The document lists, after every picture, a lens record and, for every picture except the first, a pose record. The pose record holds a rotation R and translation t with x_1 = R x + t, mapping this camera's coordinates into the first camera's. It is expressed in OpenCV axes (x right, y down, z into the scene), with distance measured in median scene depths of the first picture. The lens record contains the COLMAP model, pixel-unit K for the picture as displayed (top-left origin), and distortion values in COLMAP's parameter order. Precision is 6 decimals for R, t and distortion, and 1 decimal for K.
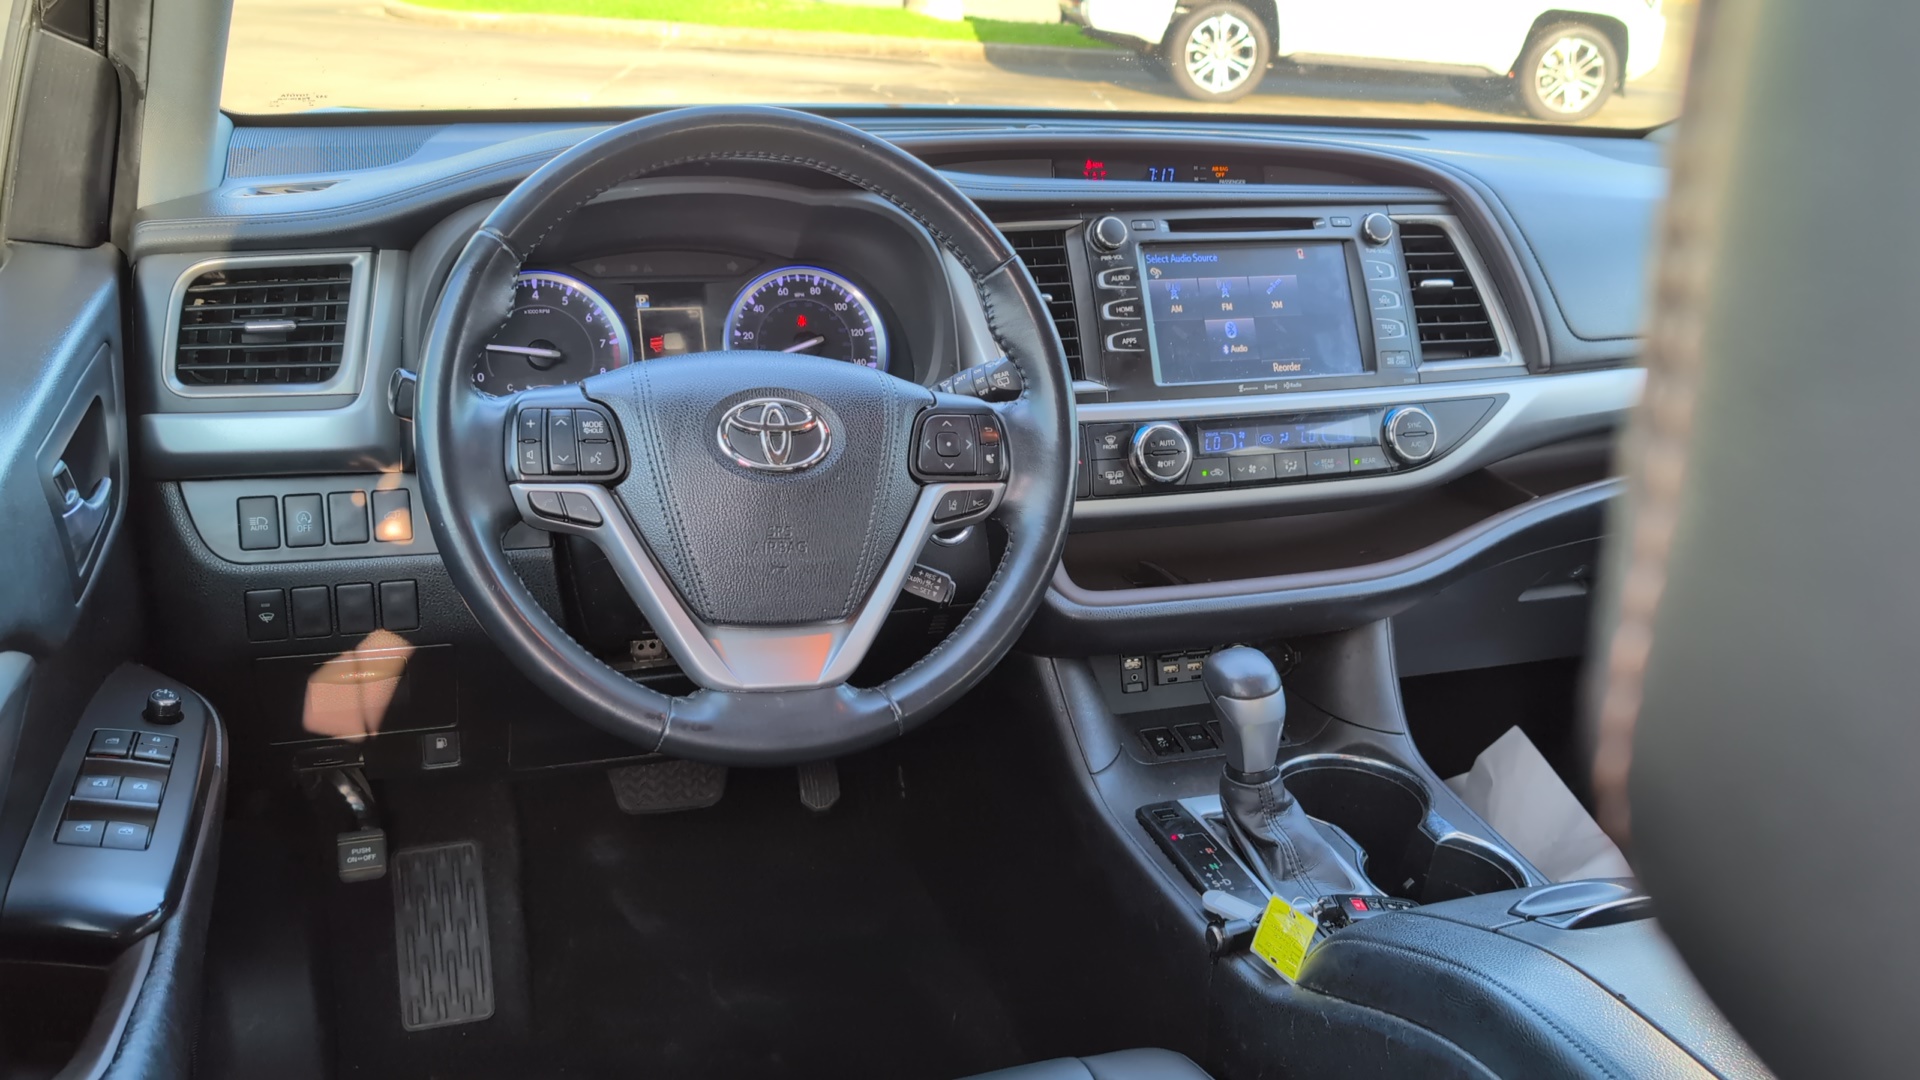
lens RADIAL K [[1610.4, 0, 960.0], [0, 1610.4, 540.0], [0, 0, 1]] dist [0.013058, 0.012865]
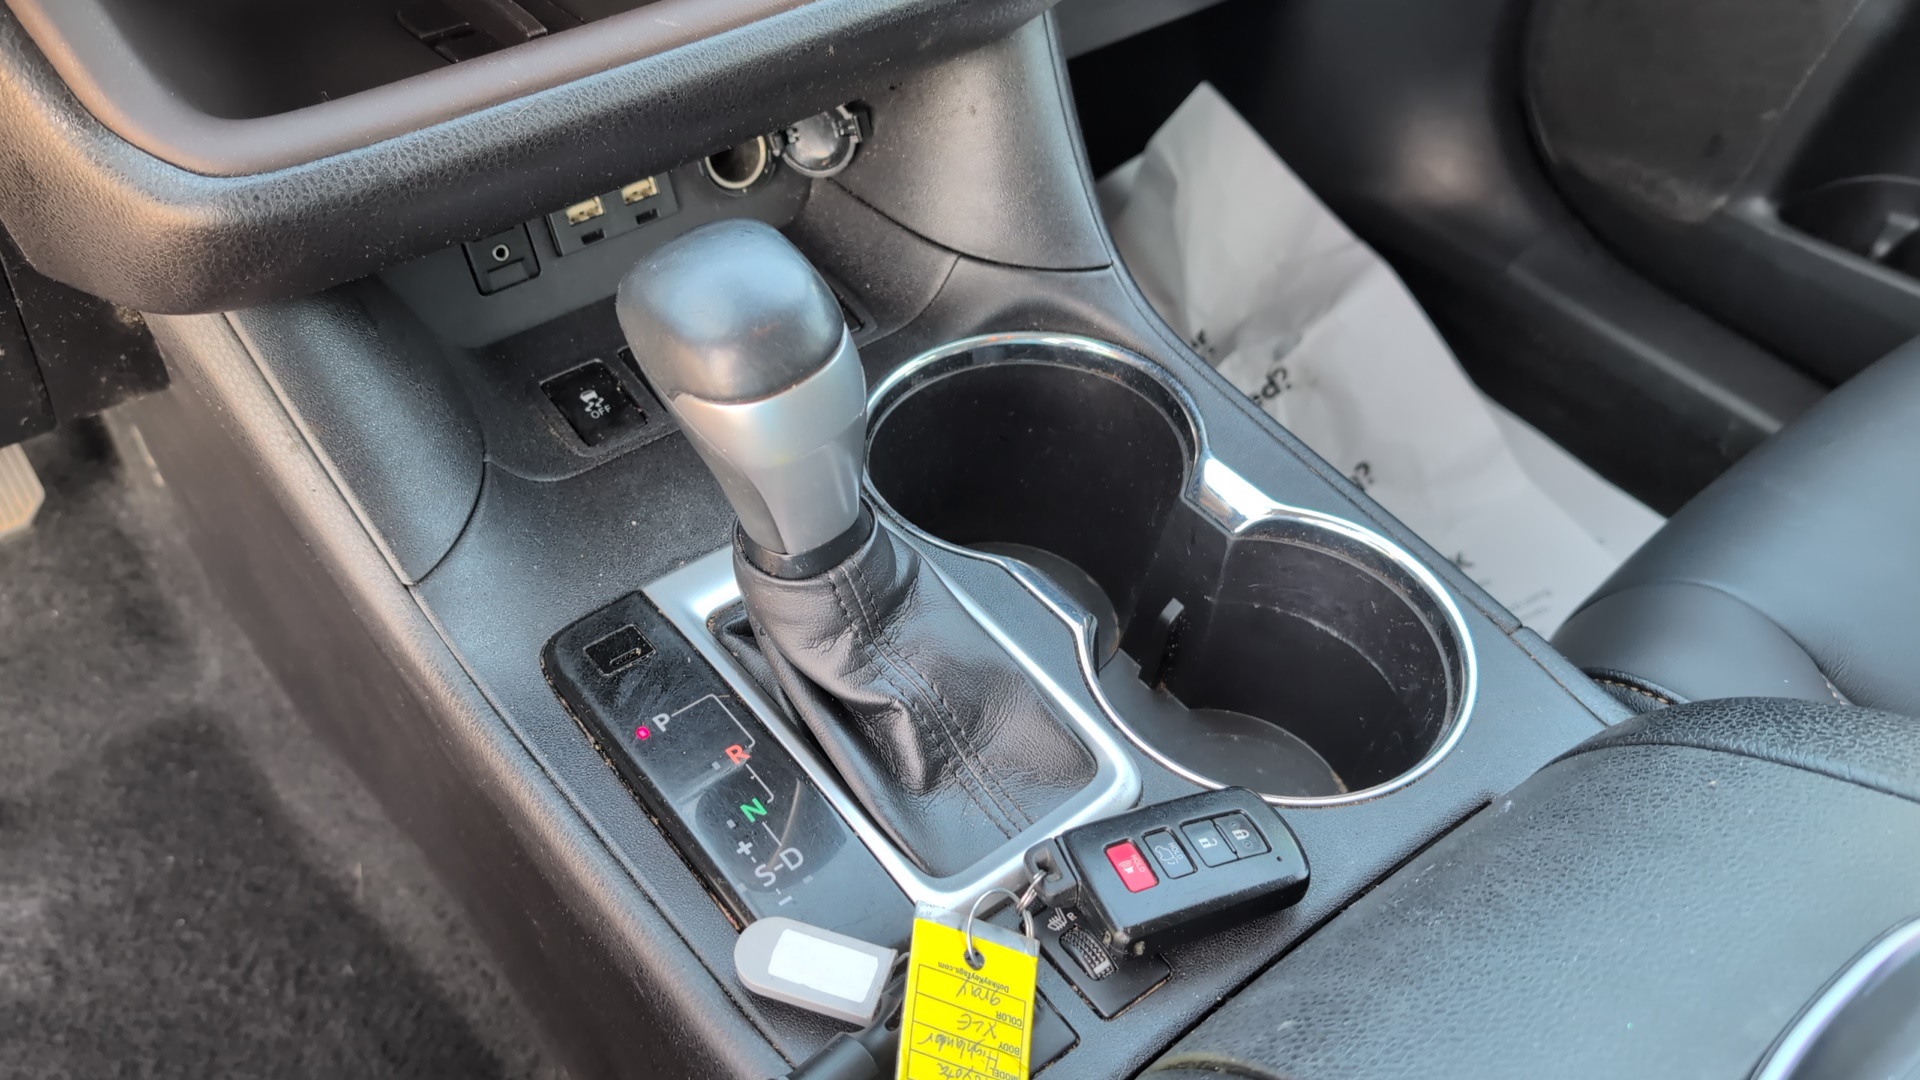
lens RADIAL K [[1610.4, 0, 960.0], [0, 1610.4, 540.0], [0, 0, 1]] dist [0.013058, 0.012865]
pose [[0.949842, -0.242908, 0.196965, 0.134300], [0.138415, 0.891319, 0.431731, -0.016128], [-0.280430, -0.382814, 0.880235, 0.621563]]
